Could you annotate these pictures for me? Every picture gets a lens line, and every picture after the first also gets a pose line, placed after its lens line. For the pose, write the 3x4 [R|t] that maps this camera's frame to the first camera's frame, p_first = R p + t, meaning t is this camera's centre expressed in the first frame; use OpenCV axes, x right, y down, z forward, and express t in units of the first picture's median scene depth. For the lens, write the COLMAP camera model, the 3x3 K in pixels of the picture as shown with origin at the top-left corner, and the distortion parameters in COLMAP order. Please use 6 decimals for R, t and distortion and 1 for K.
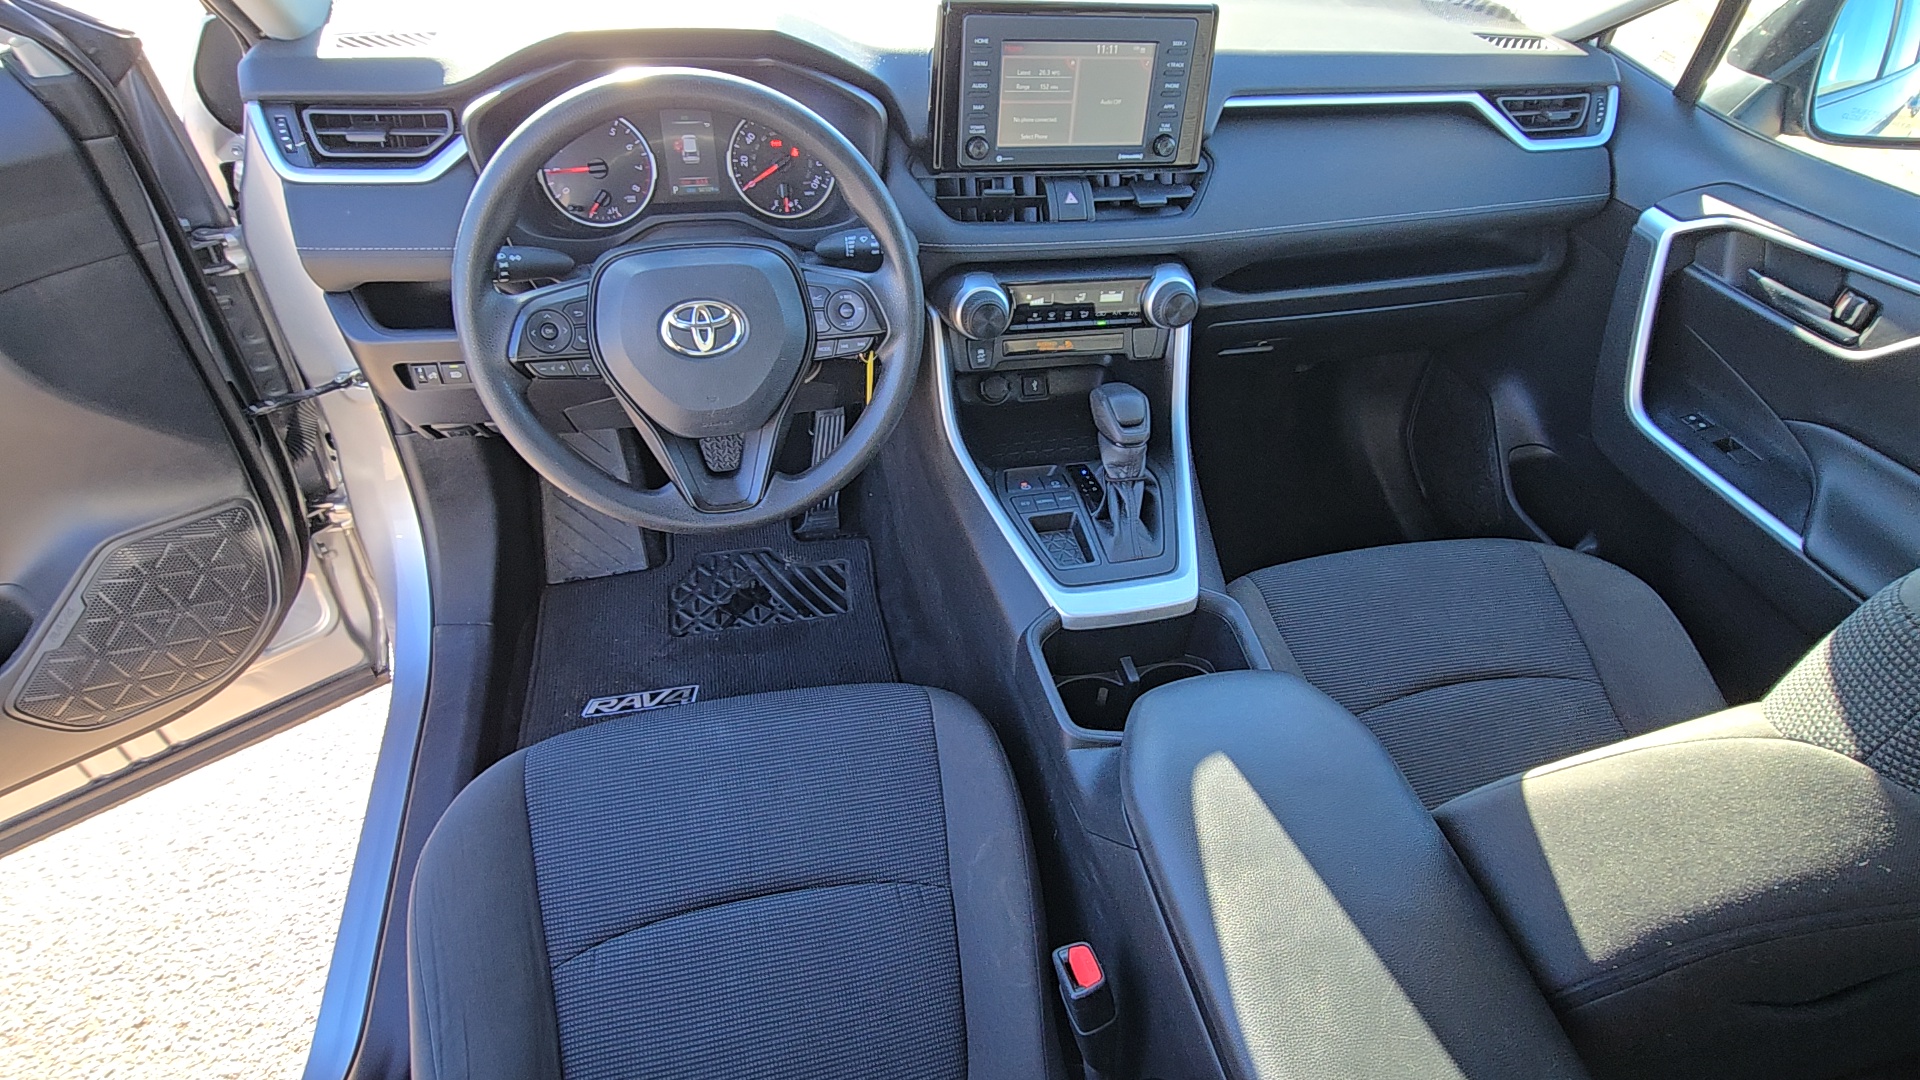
lens RADIAL K [[970.4, 0, 966.5], [0, 970.4, 554.4], [0, 0, 1]] dist [-0.000674, 0.003043]
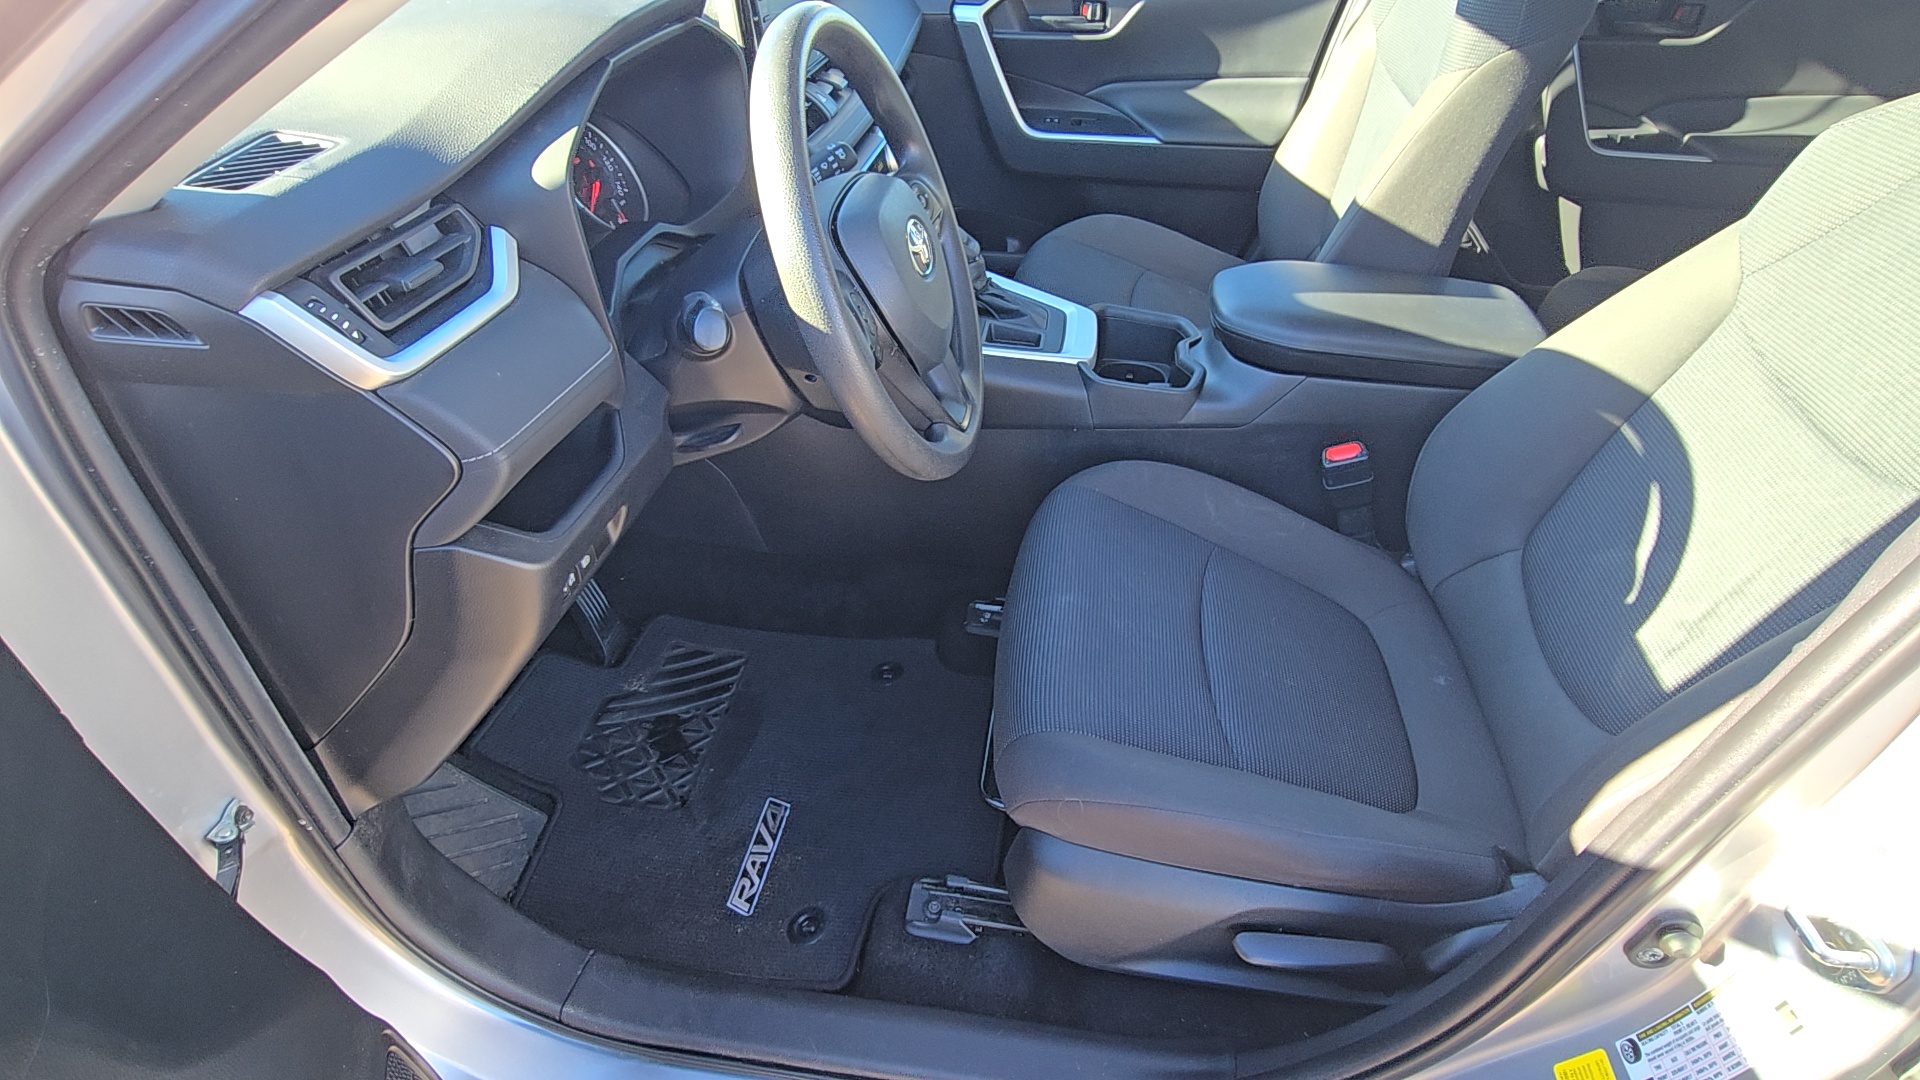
lens RADIAL K [[970.4, 0, 970.3], [0, 970.4, 560.5], [0, 0, 1]] dist [-0.000674, 0.003043]
pose [[0.358894, -0.626950, 0.691469, -0.895878], [0.638621, 0.705216, 0.307951, -0.218827], [-0.680704, 0.331065, 0.653481, 0.323123]]
